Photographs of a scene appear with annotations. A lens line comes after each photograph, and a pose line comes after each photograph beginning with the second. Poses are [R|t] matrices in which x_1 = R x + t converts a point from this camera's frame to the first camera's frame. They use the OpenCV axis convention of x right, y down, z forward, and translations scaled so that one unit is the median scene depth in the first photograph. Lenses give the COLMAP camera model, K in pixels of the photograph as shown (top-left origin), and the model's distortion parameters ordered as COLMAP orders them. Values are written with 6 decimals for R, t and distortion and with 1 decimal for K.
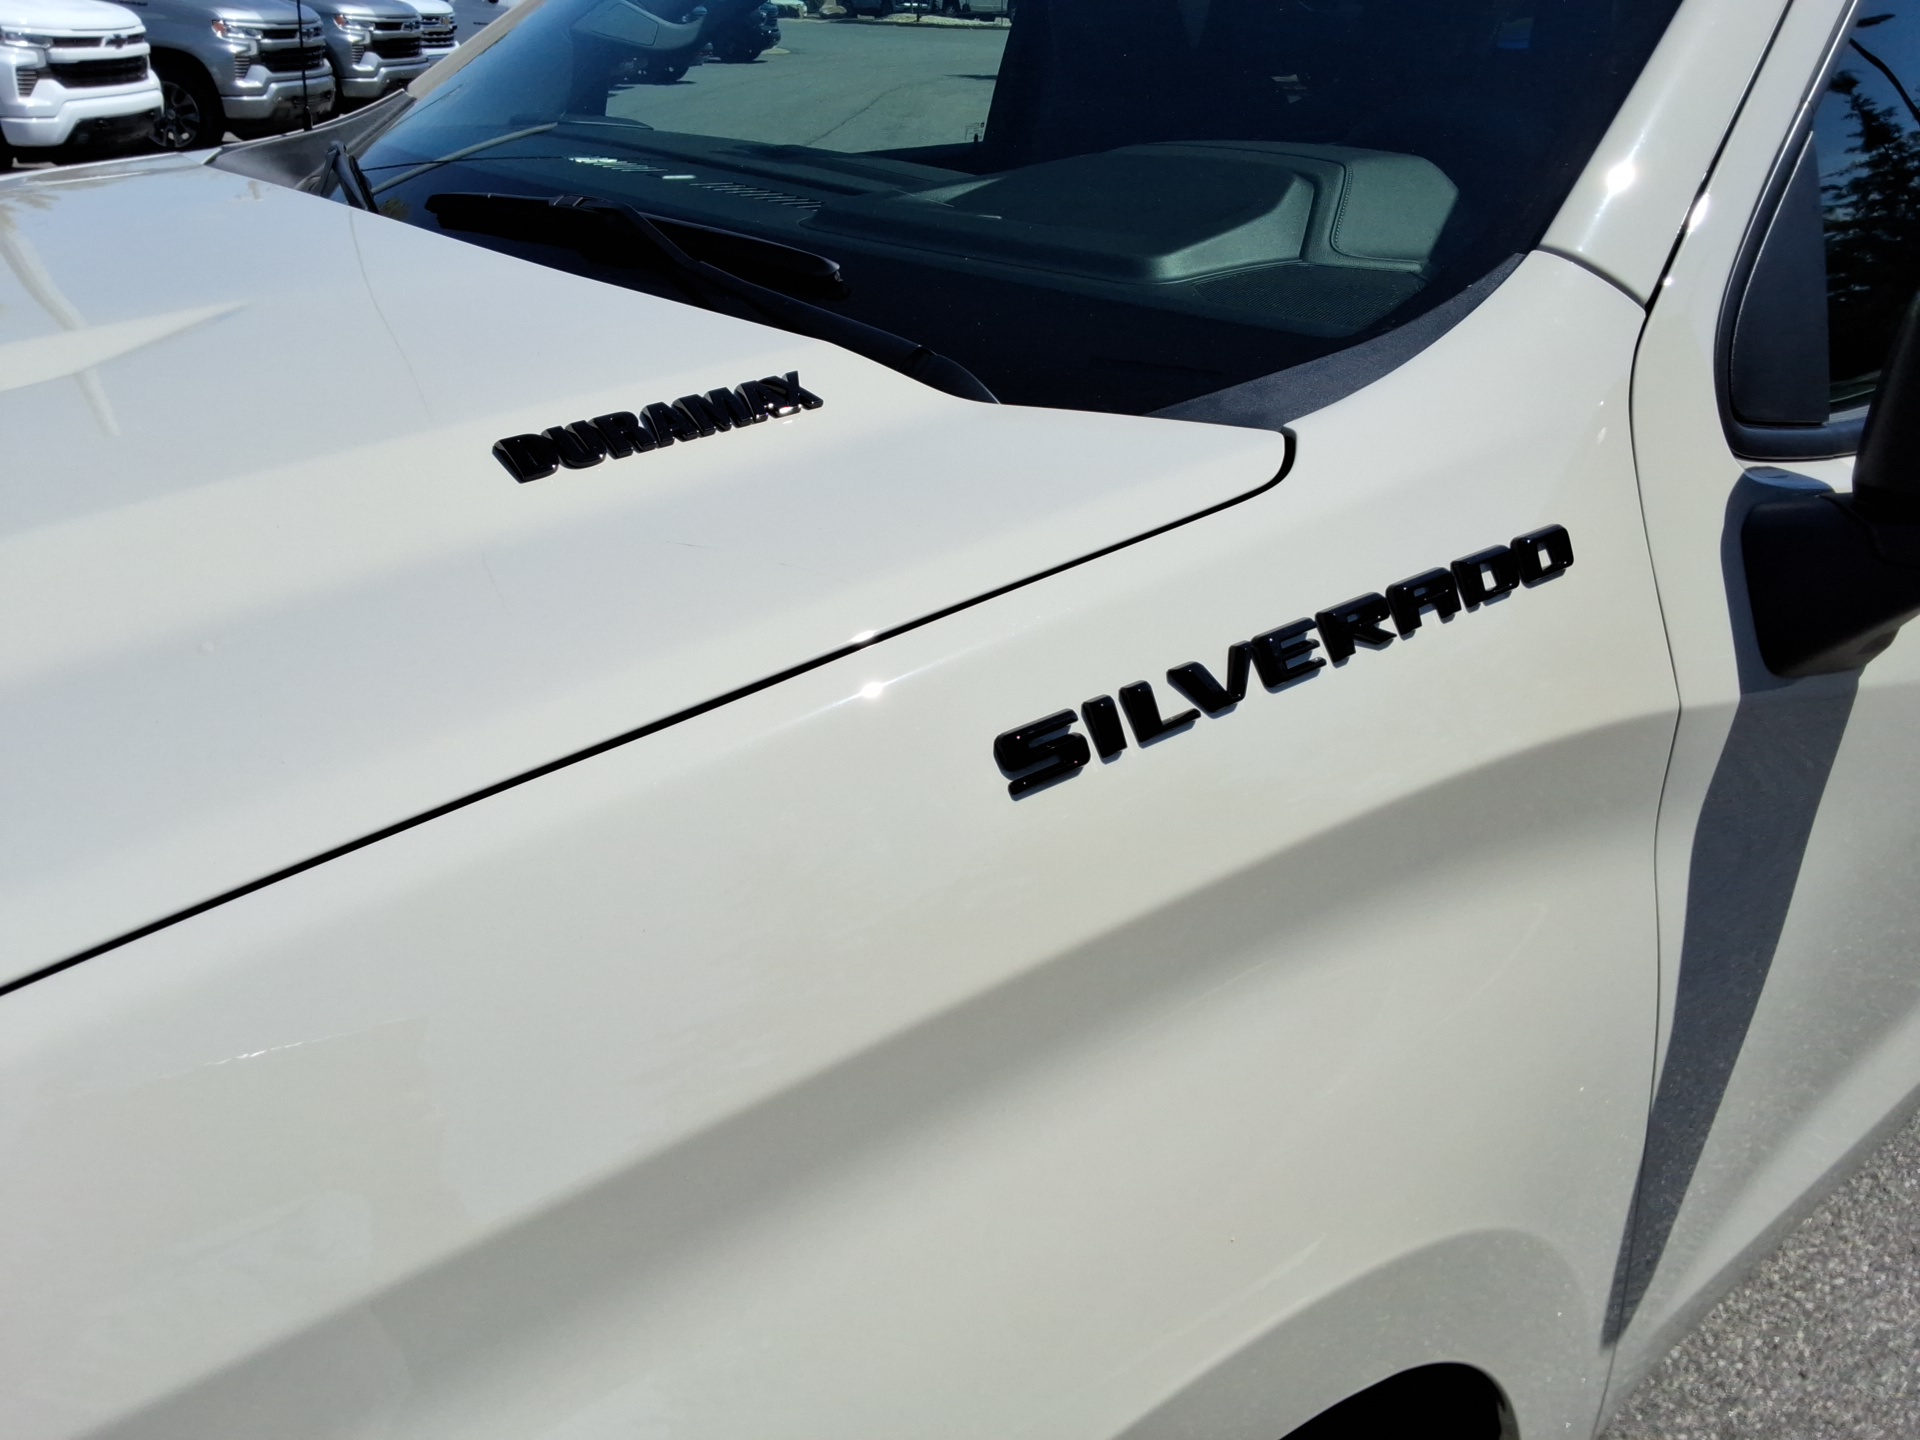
lens RADIAL K [[1593.4, 0, 960.0], [0, 1593.4, 720.0], [0, 0, 1]] dist [-0.016229, -0.020143]
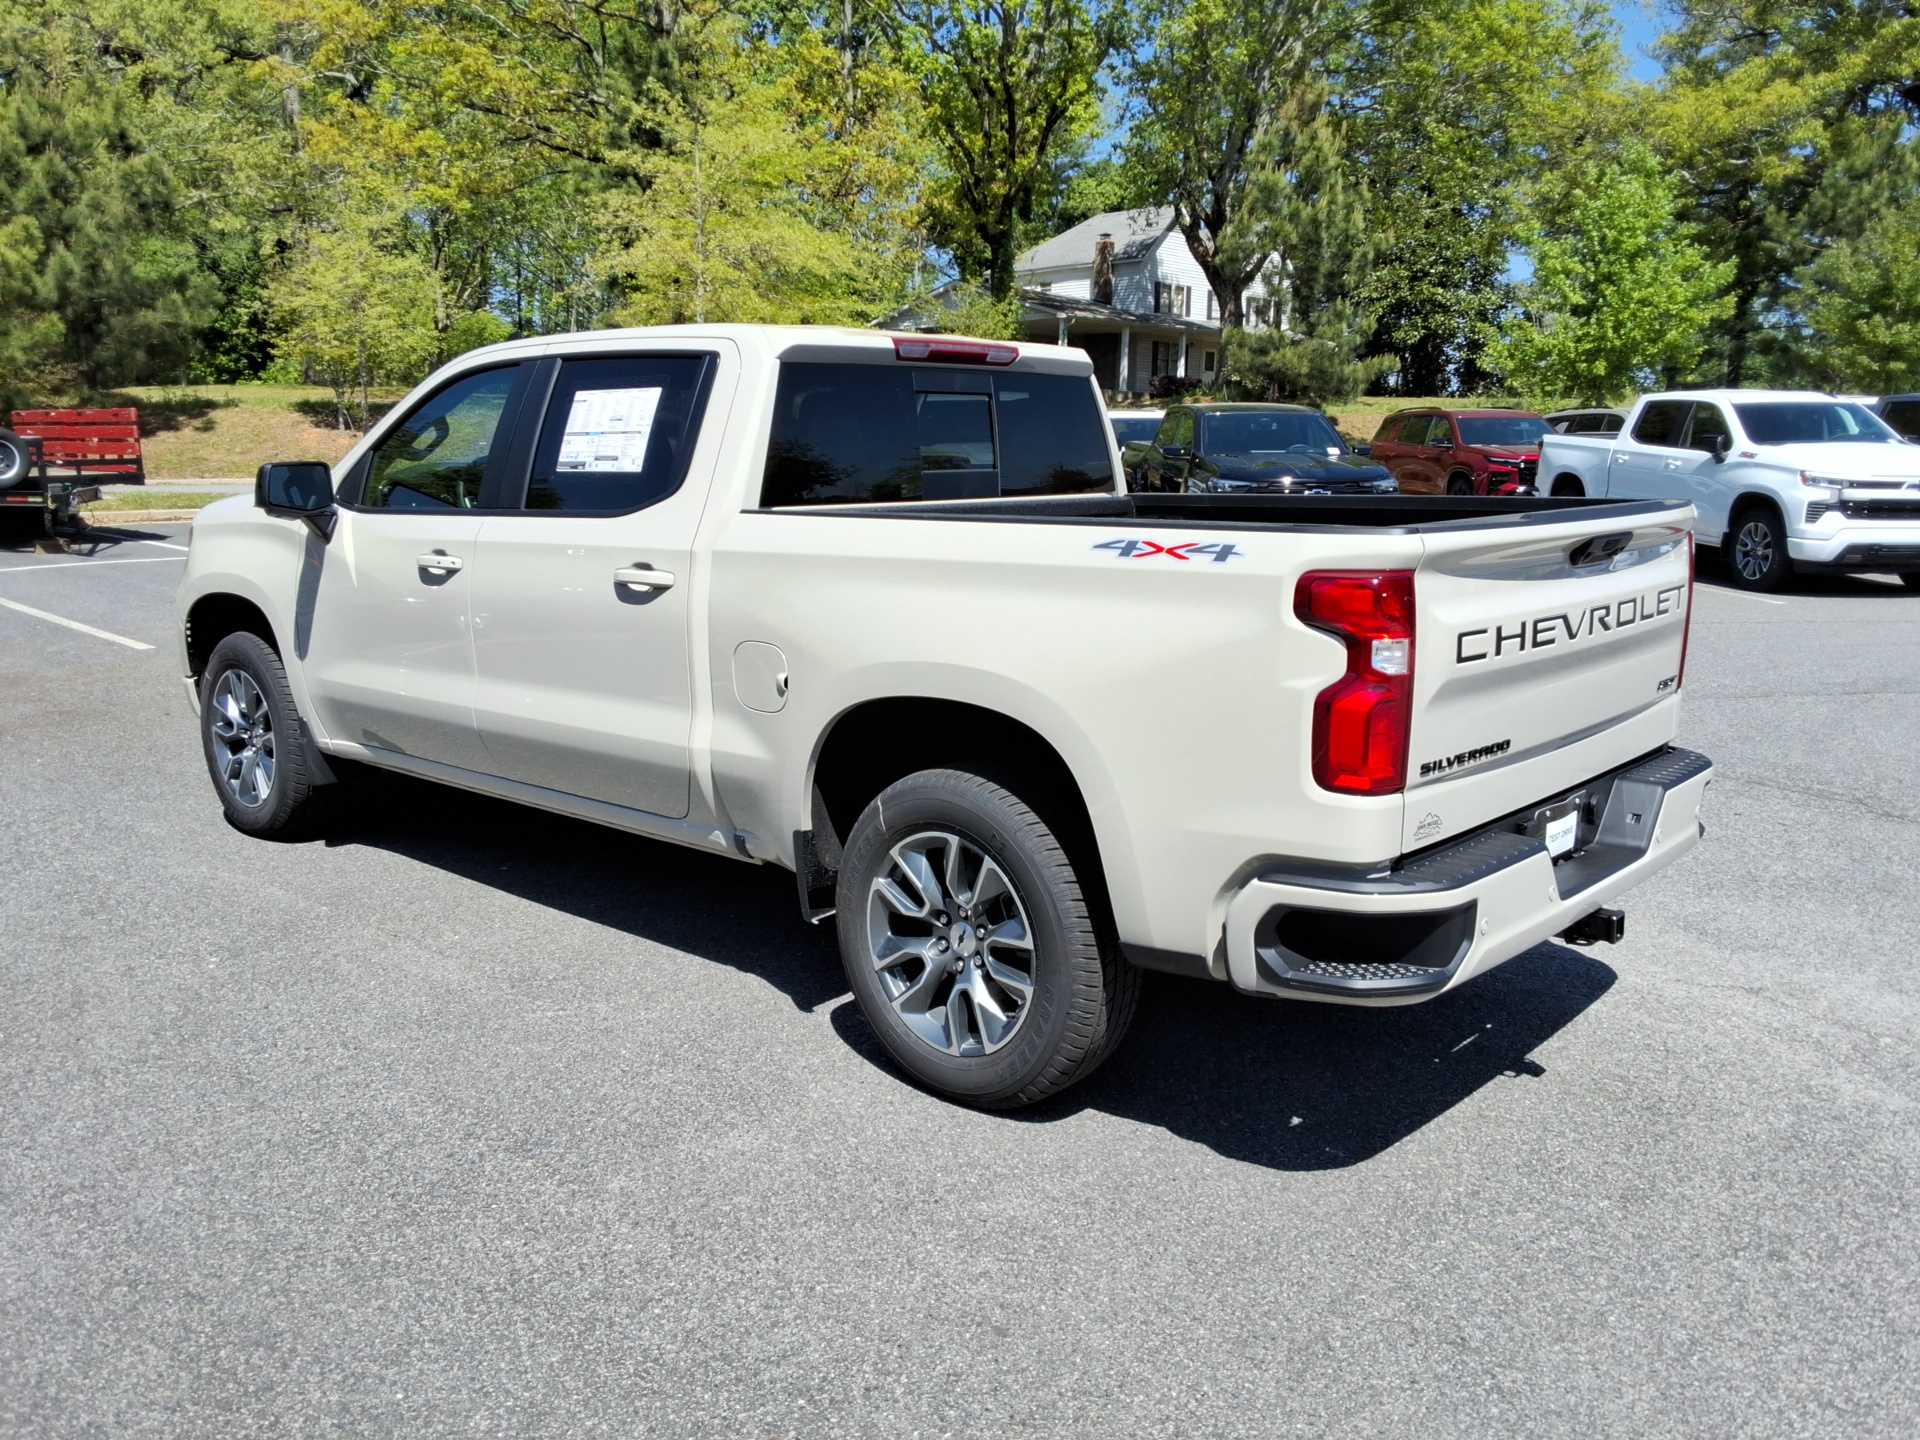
lens RADIAL K [[1538.7, 0, 979.3], [0, 1538.7, 702.3], [0, 0, 1]] dist [0.100669, -0.155980]
pose [[0.158873, 0.143991, -0.976743, 0.501806], [-0.410391, 0.909422, 0.067314, -0.065421], [0.897964, 0.390152, 0.203575, 0.171471]]
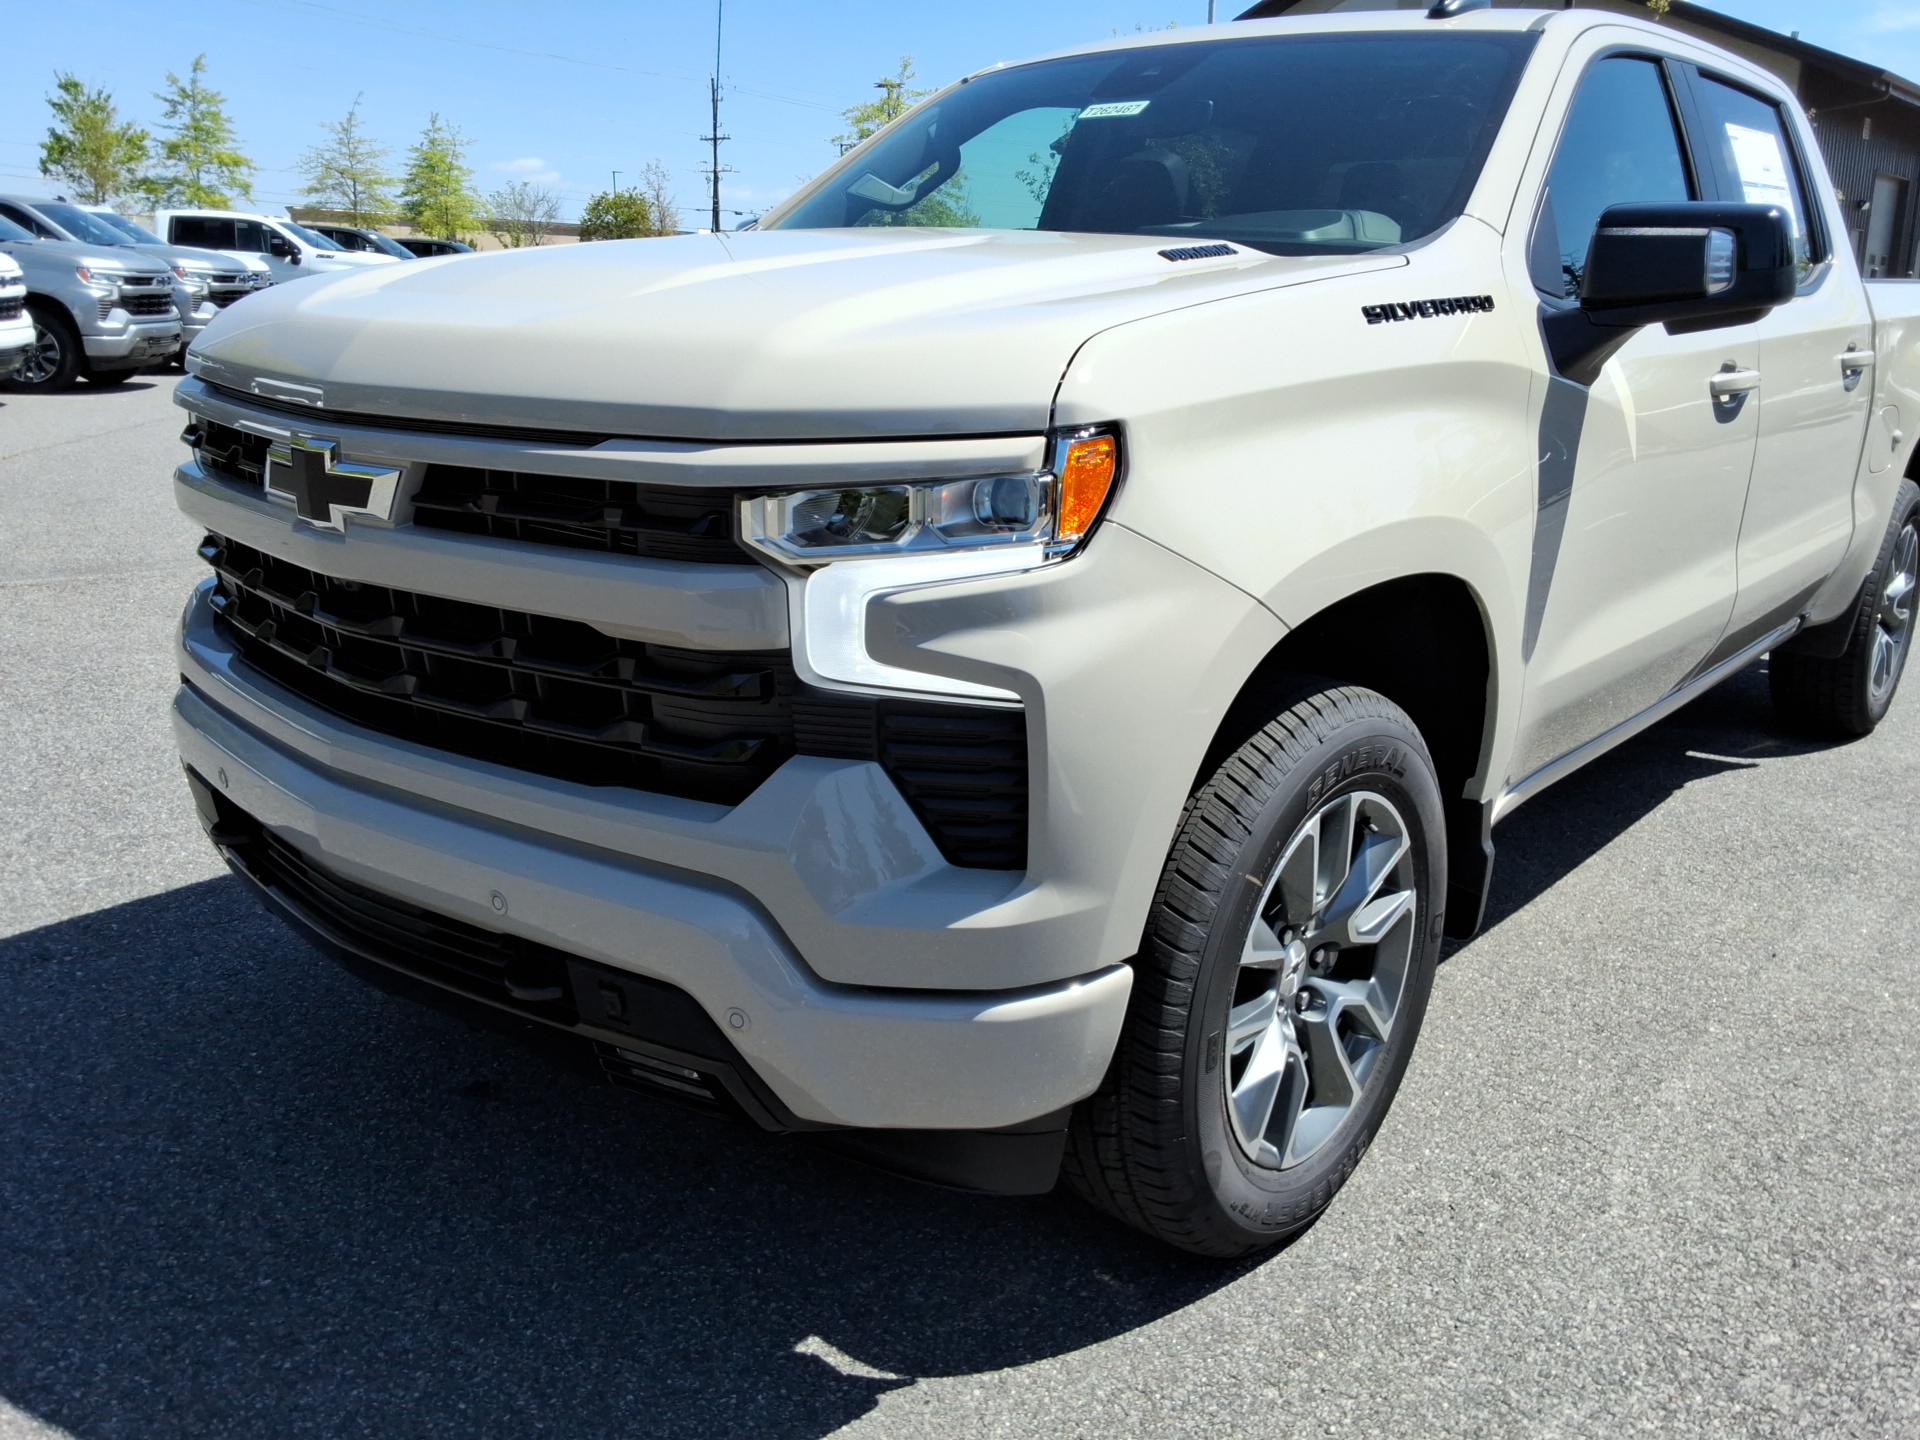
lens RADIAL K [[1538.9, 0, 976.7], [0, 1538.9, 712.1], [0, 0, 1]] dist [0.097378, -0.143163]
pose [[0.984691, -0.049003, 0.167279, -0.068035], [0.074128, 0.986291, -0.147425, 0.063461], [-0.157761, 0.157569, 0.974825, -0.097183]]
